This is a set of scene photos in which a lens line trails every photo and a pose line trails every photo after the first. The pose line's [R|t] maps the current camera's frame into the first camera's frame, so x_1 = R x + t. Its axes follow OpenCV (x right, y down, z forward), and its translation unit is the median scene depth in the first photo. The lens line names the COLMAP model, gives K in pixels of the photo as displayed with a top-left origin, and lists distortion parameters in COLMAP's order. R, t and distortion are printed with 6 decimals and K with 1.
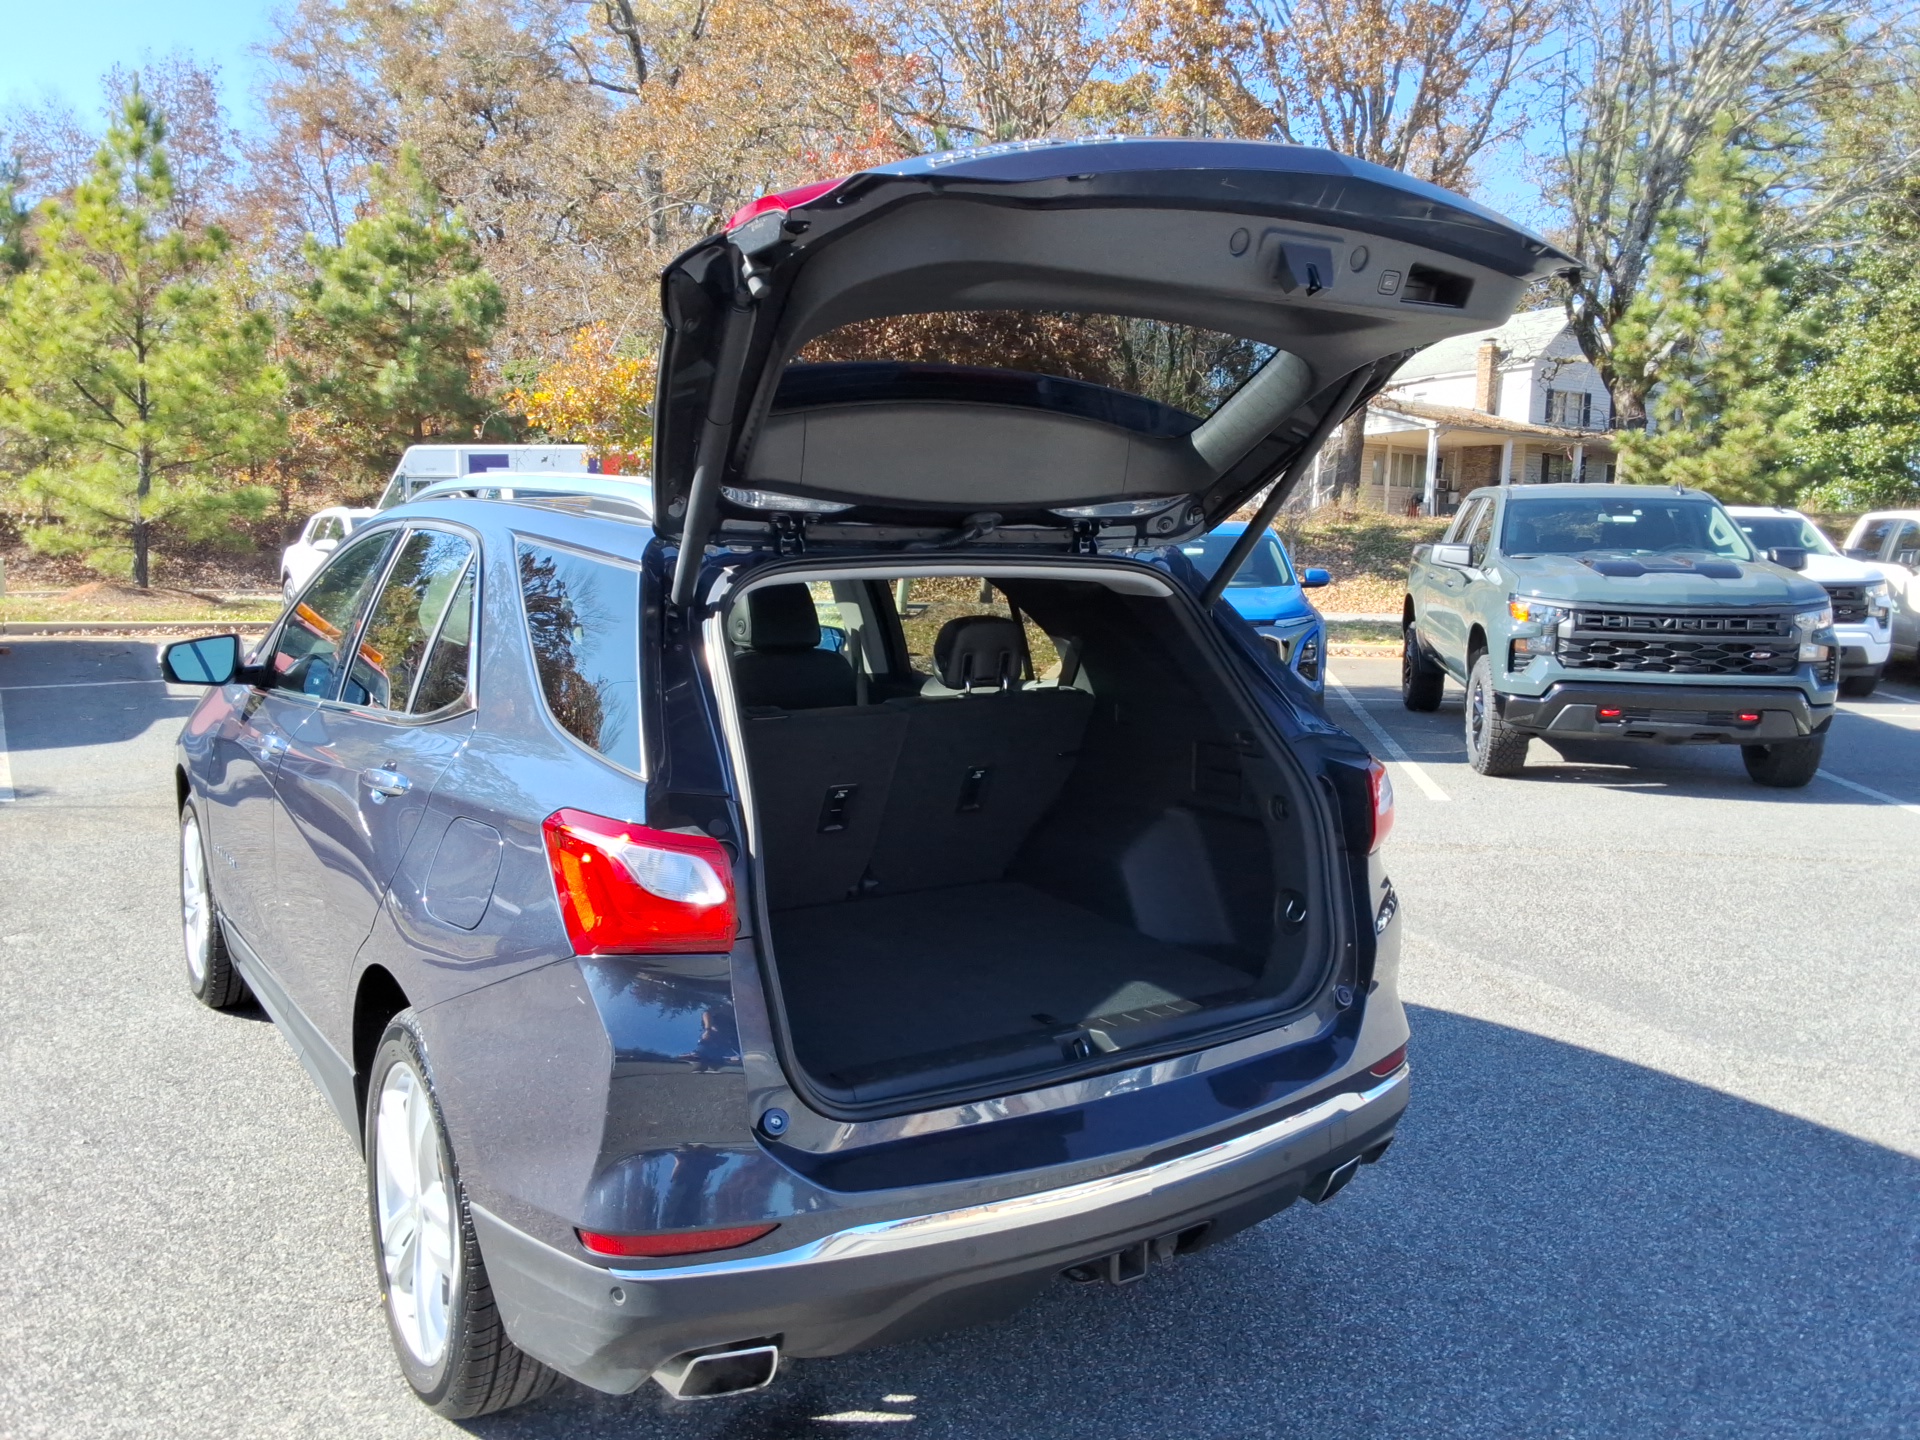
lens RADIAL K [[1536.2, 0, 960.1], [0, 1536.2, 679.2], [0, 0, 1]] dist [0.070260, -0.110834]
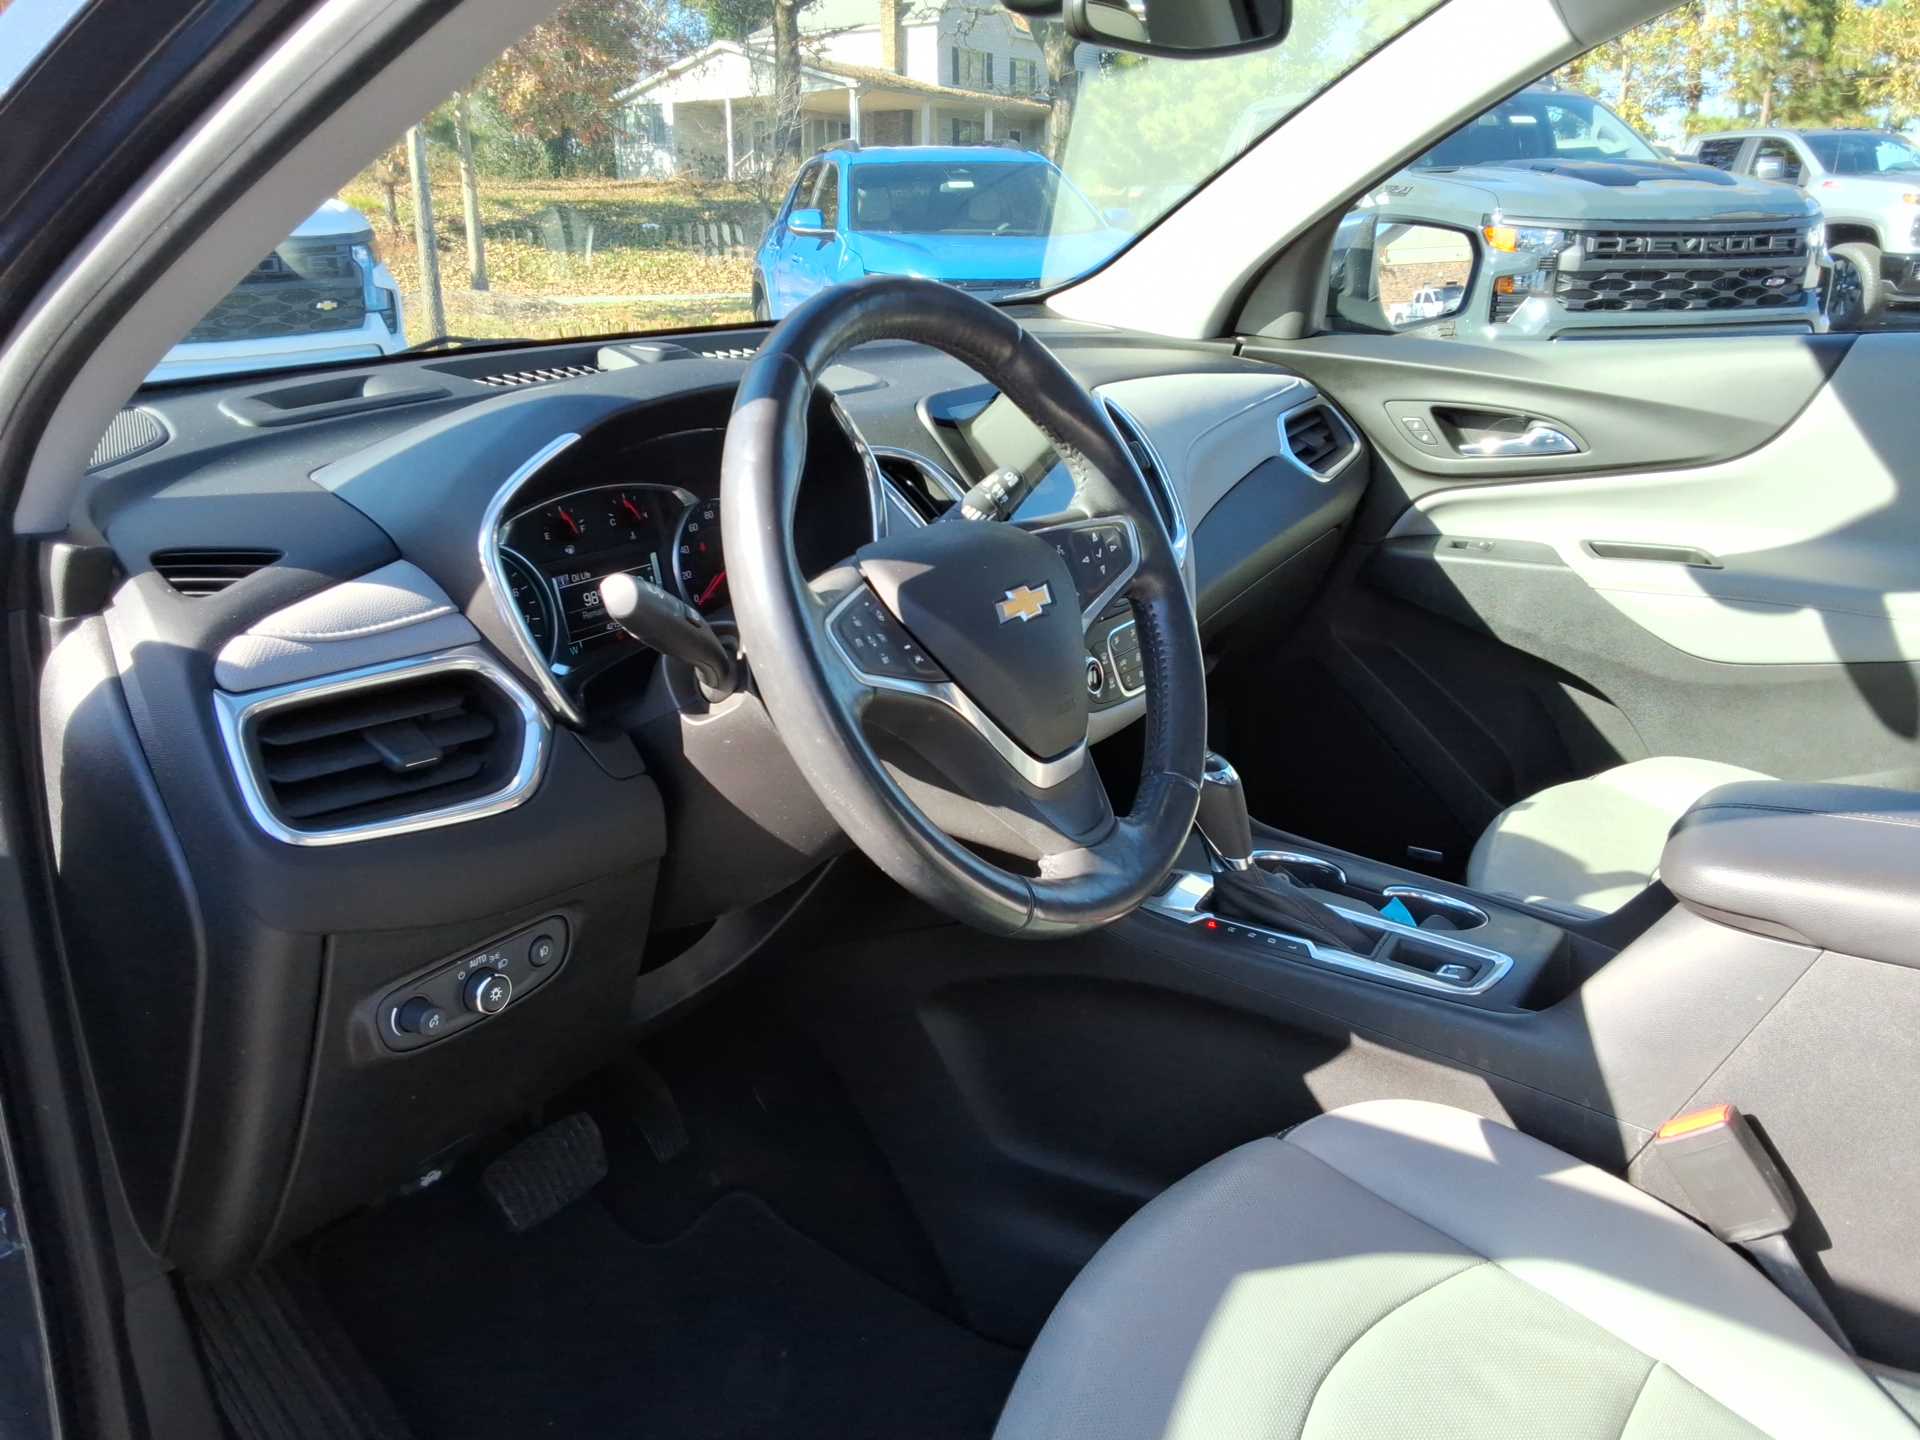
lens RADIAL K [[1536.2, 0, 986.9], [0, 1536.2, 706.7], [0, 0, 1]] dist [0.070260, -0.110834]
pose [[0.908813, -0.151241, 0.388825, -0.058246], [0.067752, 0.973110, 0.220150, -0.001778], [-0.411666, -0.173731, 0.894622, 0.118955]]
